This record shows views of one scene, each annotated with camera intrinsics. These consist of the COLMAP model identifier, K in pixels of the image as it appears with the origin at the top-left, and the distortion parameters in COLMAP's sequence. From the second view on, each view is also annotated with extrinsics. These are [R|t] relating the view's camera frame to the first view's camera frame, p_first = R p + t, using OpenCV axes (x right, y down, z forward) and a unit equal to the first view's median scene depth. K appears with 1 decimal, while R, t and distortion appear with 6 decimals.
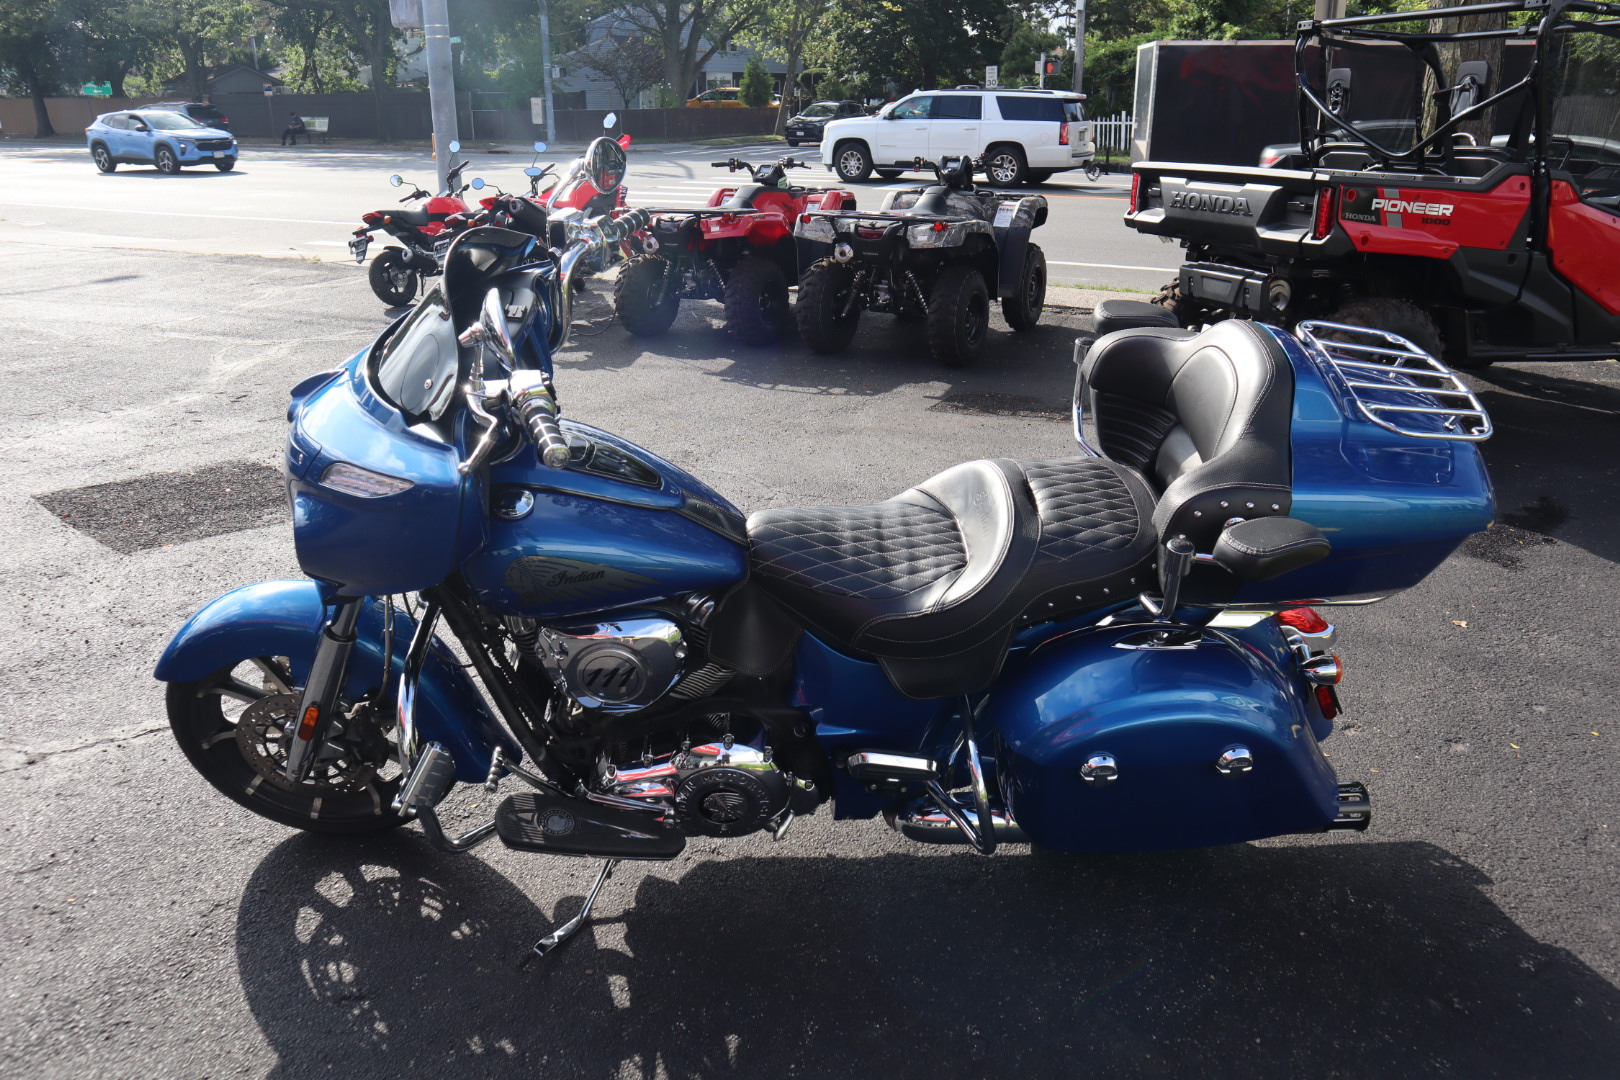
lens RADIAL K [[1216.4, 0, 833.9], [0, 1216.4, 546.4], [0, 0, 1]] dist [-0.093901, 0.079105]
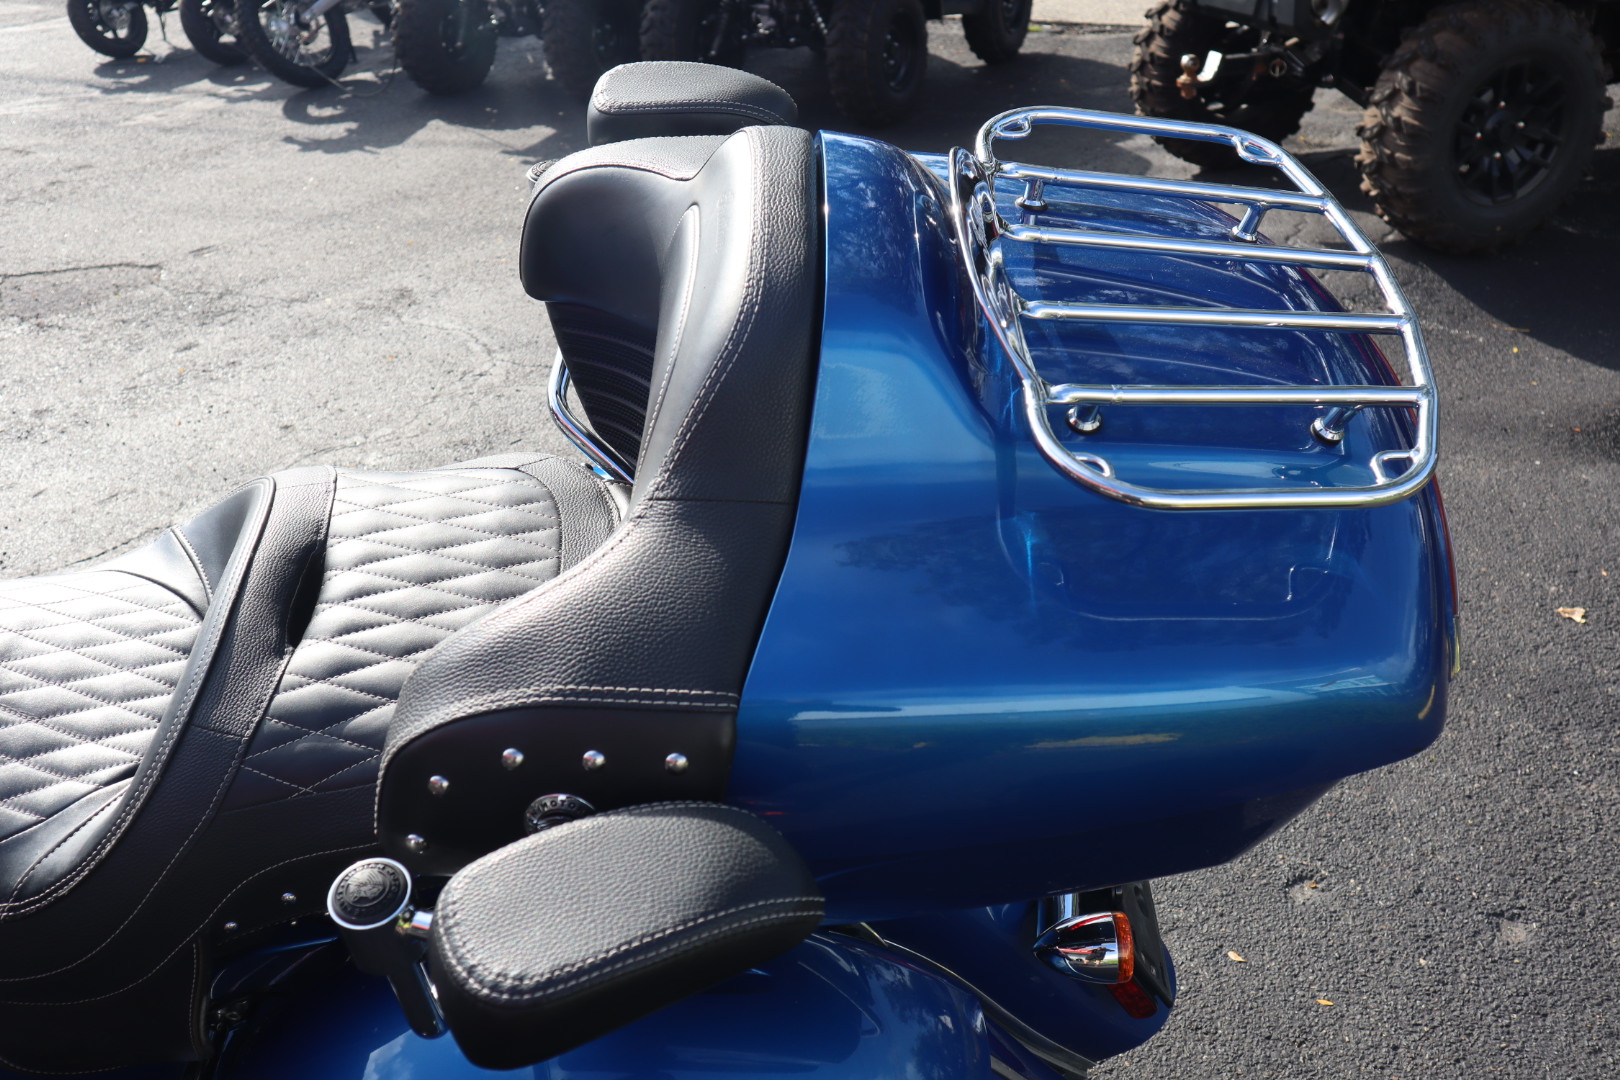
lens RADIAL K [[1509.3, 0, 818.6], [0, 1509.3, 544.5], [0, 0, 1]] dist [-0.062980, 0.139380]
pose [[0.998514, -0.025176, -0.048332, 0.094226], [0.031615, 0.990001, 0.137470, -0.032127], [0.044388, -0.138794, 0.989326, 0.135416]]
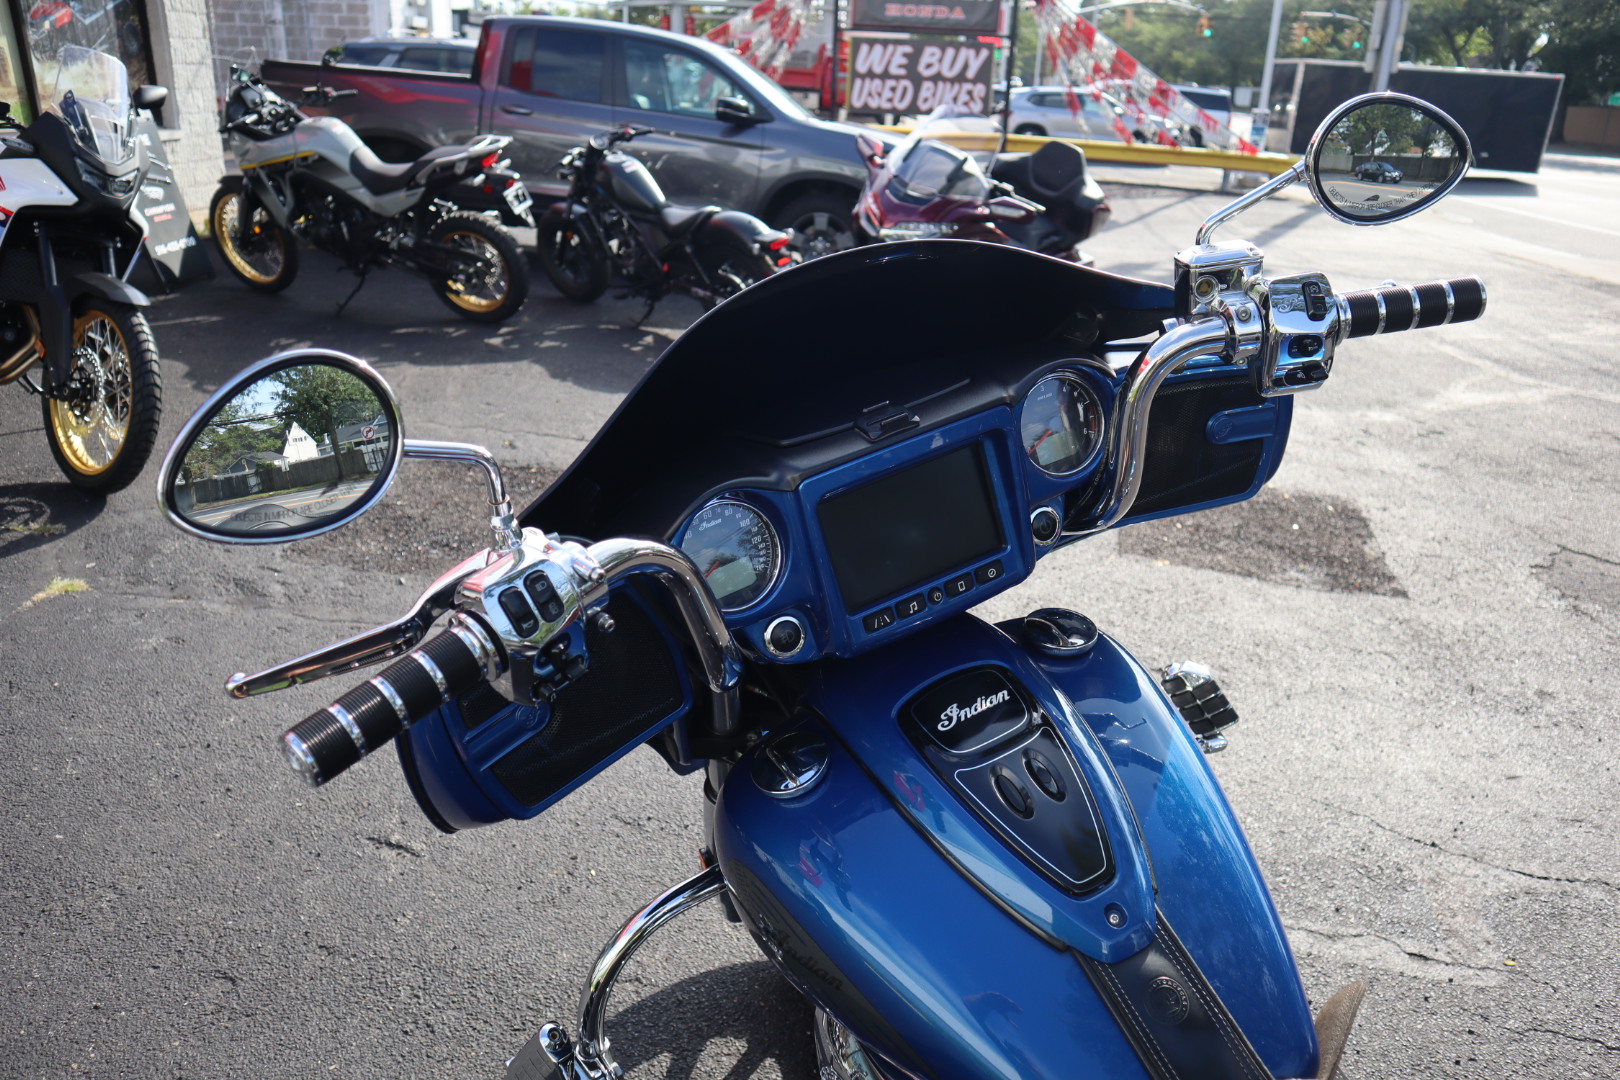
lens RADIAL K [[1162.0, 0, 820.1], [0, 1162.0, 553.1], [0, 0, 1]] dist [-0.106213, 0.071572]
pose [[0.426417, 0.361702, -0.829060, 0.027609], [-0.348403, 0.911526, 0.218484, -0.057266], [0.834736, 0.195681, 0.514708, 0.178302]]
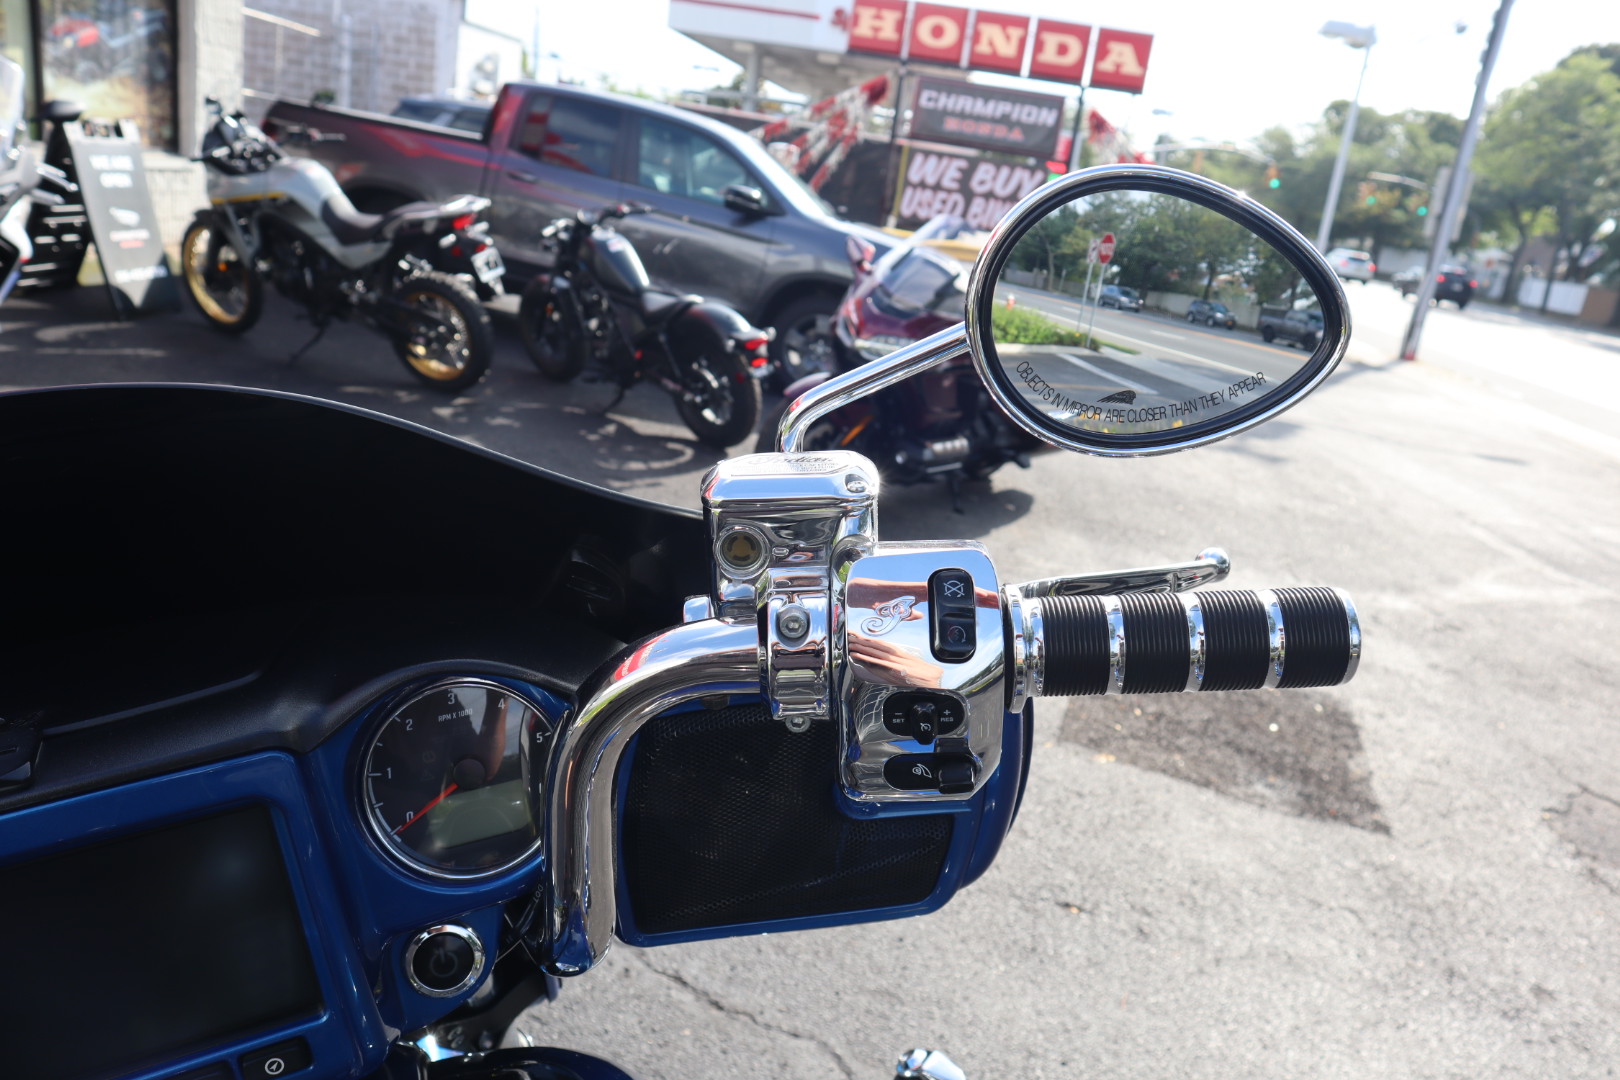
lens RADIAL K [[1168.6, 0, 817.7], [0, 1168.6, 547.3], [0, 0, 1]] dist [-0.109999, 0.074633]
pose [[0.364623, 0.333256, -0.869477, -0.011295], [-0.449374, 0.880805, 0.149149, -0.079345], [0.815545, 0.336338, 0.470918, 0.240529]]
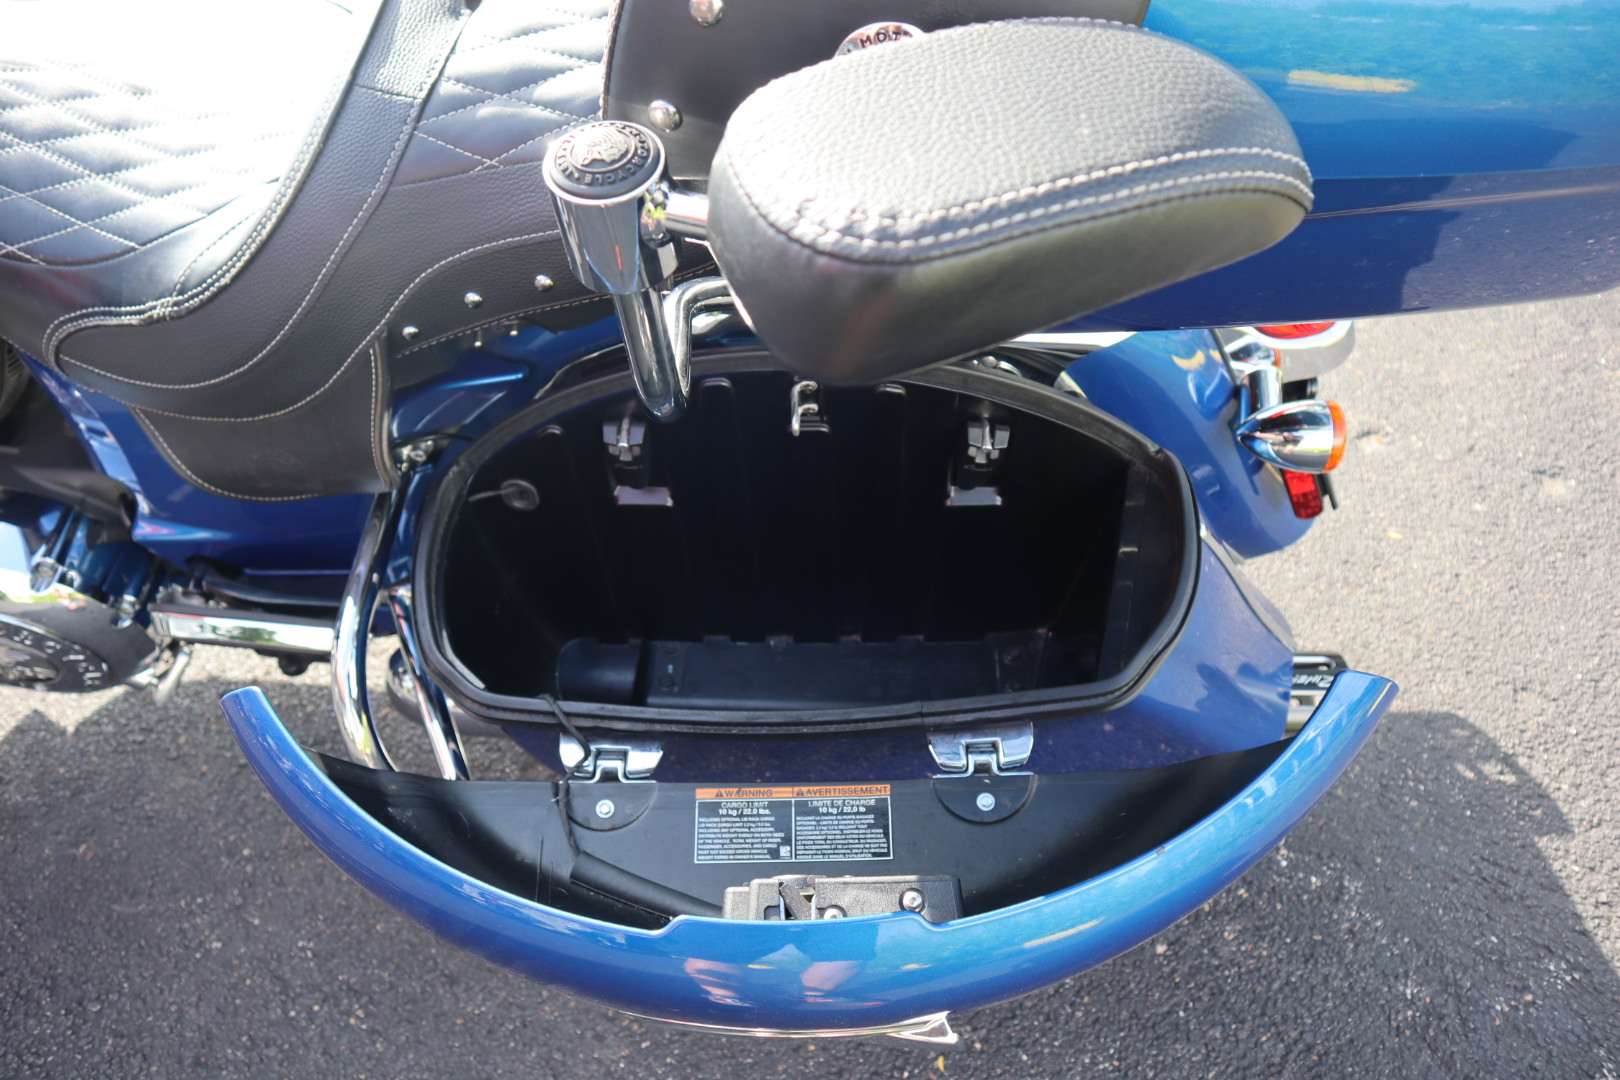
lens RADIAL K [[1117.8, 0, 806.3], [0, 1117.8, 547.6], [0, 0, 1]] dist [-0.064379, 0.002510]
pose [[0.996143, 0.042111, -0.076984, 0.074861], [-0.007193, 0.913557, 0.406647, -0.004136], [0.087453, -0.404525, 0.910336, 0.173562]]
